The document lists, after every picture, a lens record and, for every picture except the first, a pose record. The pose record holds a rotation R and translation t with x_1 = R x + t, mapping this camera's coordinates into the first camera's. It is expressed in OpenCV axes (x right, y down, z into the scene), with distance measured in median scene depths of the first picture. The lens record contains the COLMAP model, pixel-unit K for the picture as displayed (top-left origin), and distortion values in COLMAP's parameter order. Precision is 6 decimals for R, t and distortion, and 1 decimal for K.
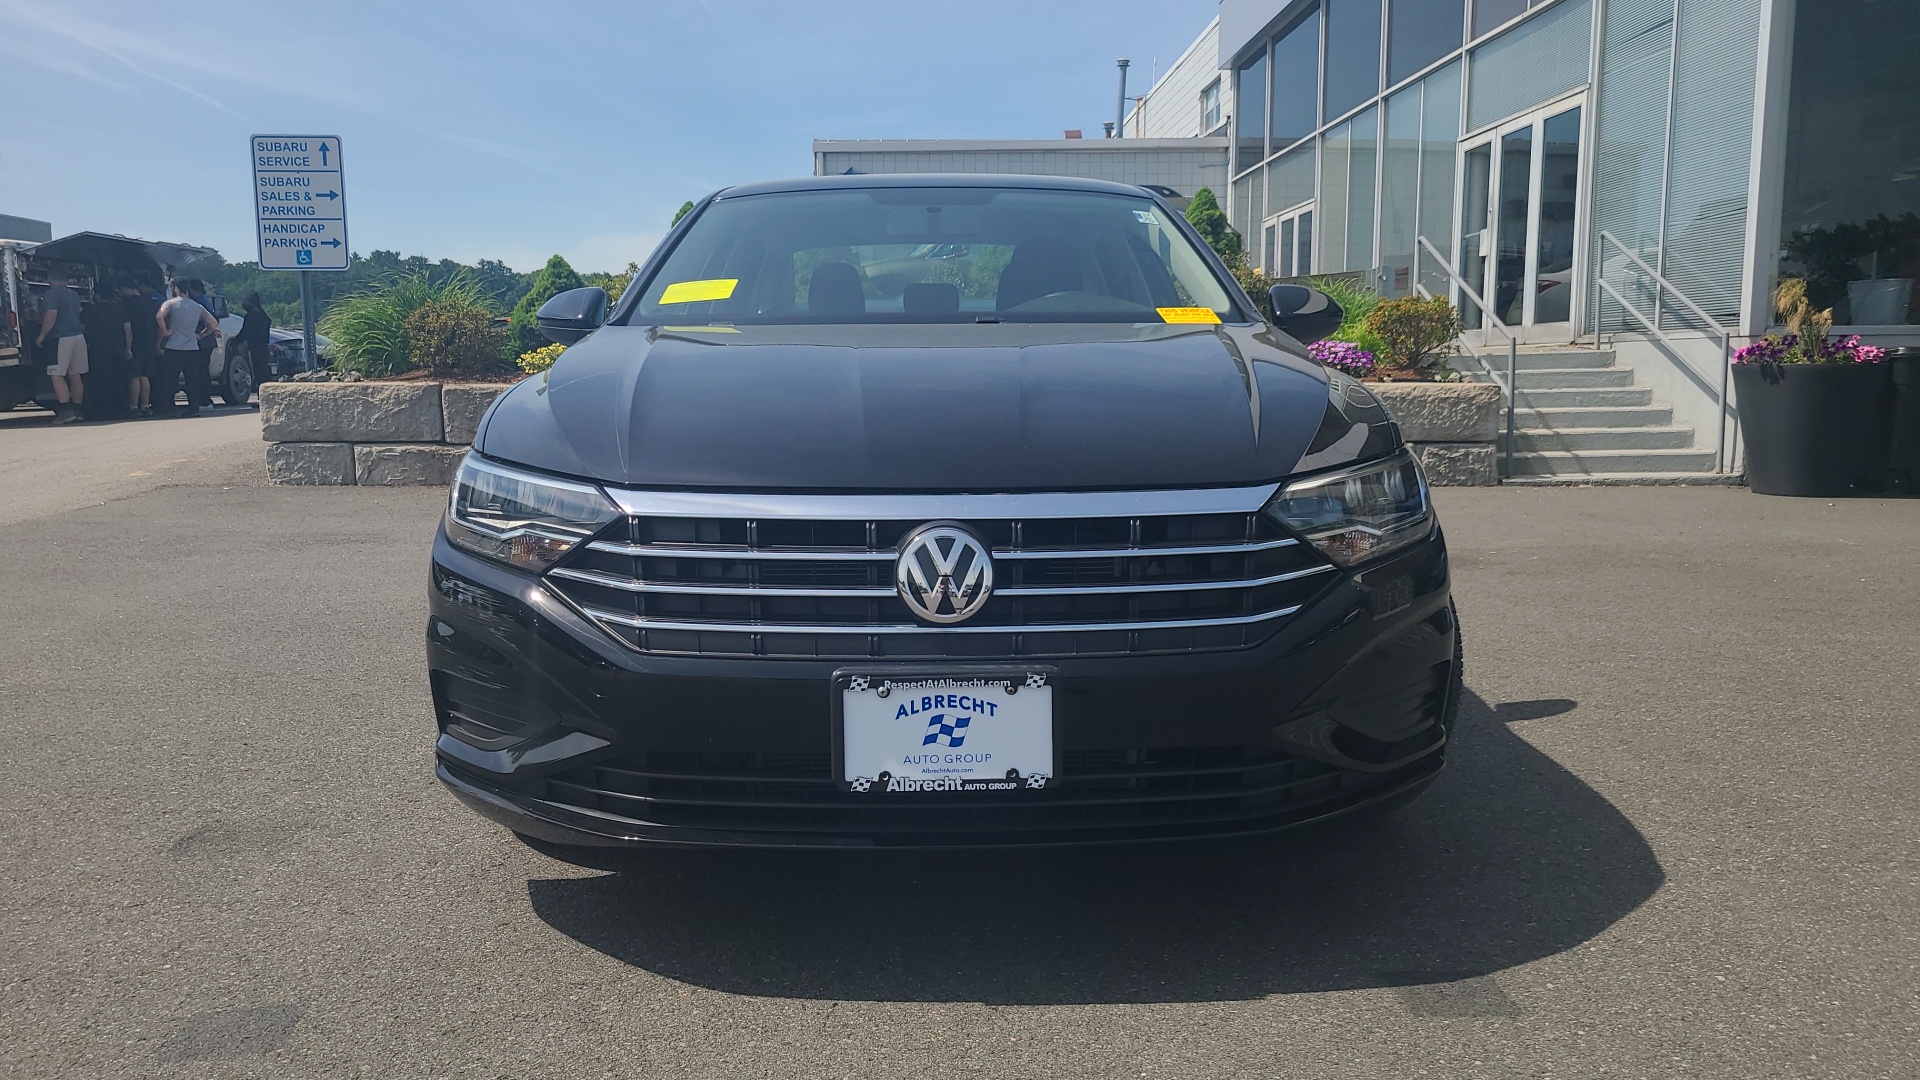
lens RADIAL K [[1442.1, 0, 945.3], [0, 1442.1, 550.7], [0, 0, 1]] dist [0.050322, 0.001543]
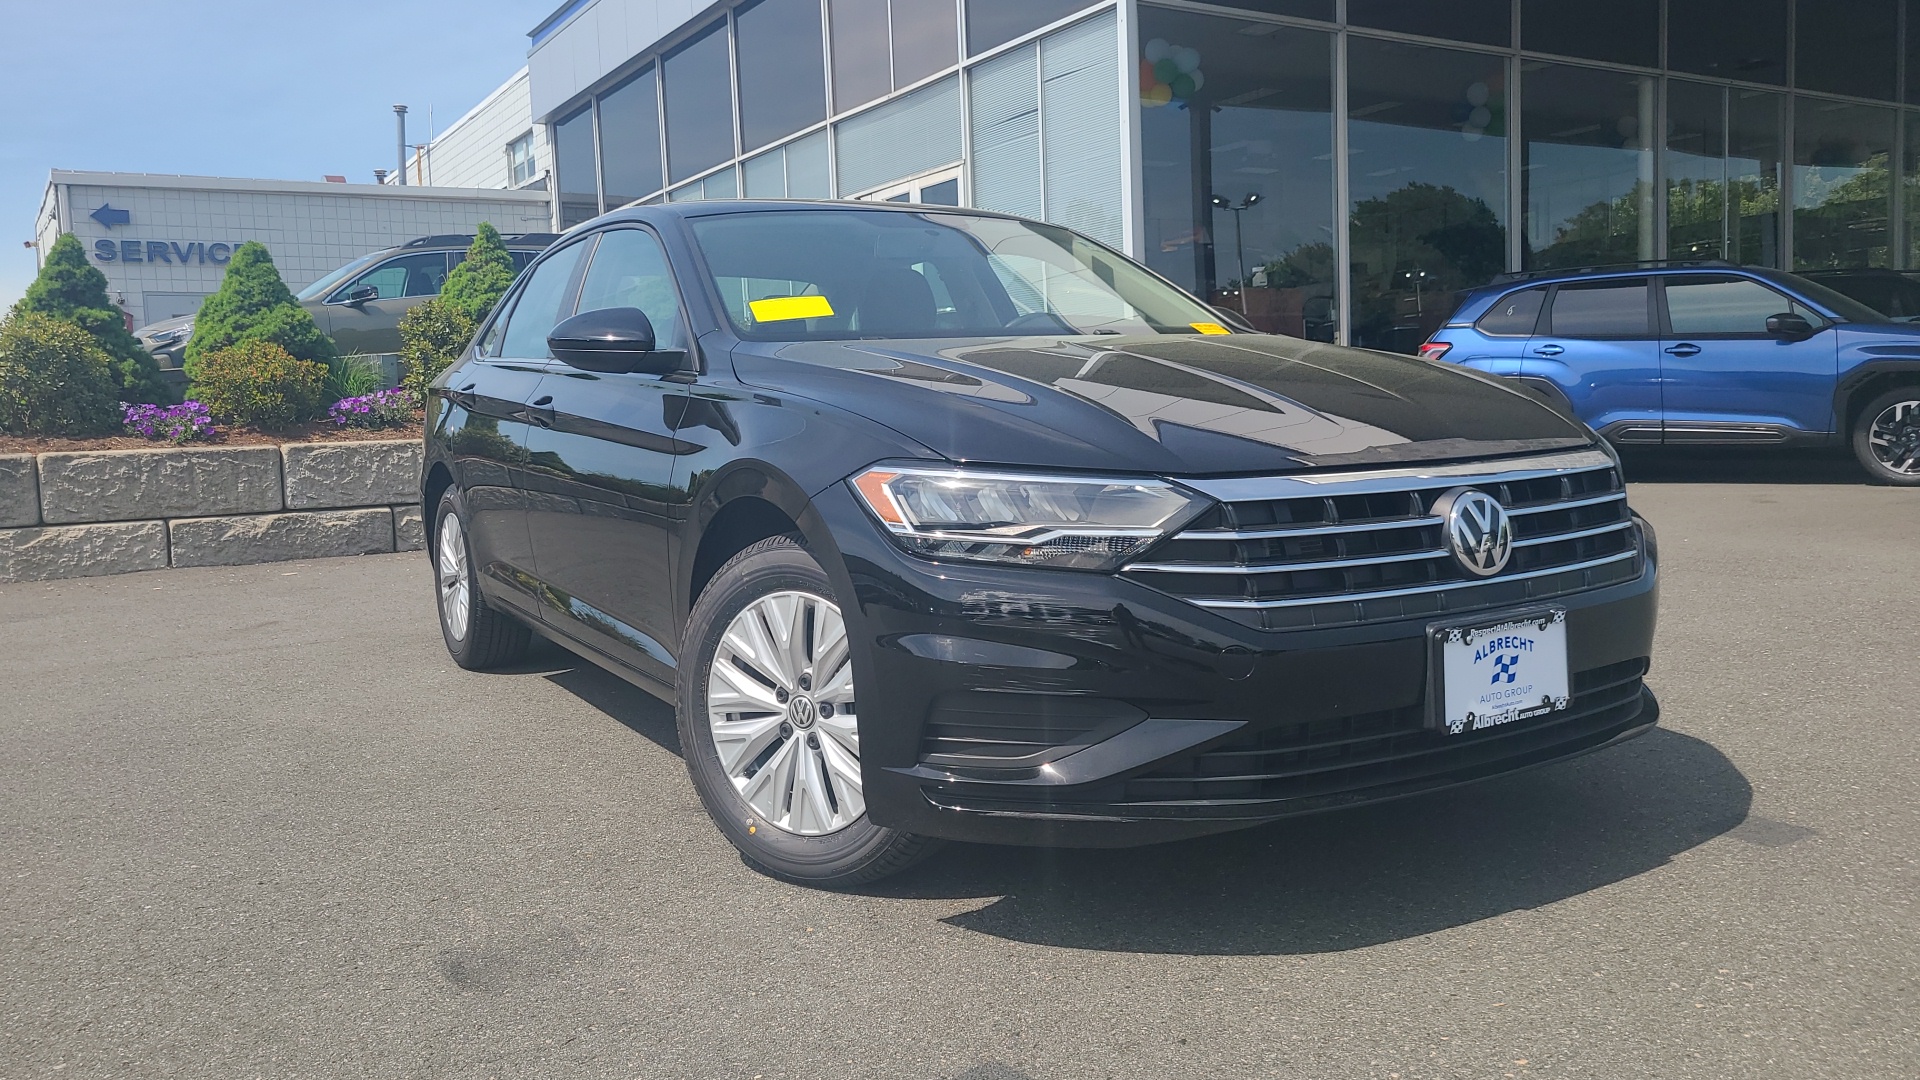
lens RADIAL K [[1445.9, 0, 950.9], [0, 1445.9, 537.1], [0, 0, 1]] dist [0.041258, -0.003488]
pose [[0.866331, -0.076180, 0.493627, -0.870481], [0.100371, 0.994692, -0.022647, 0.003808], [-0.489282, 0.069166, 0.869379, 0.199595]]
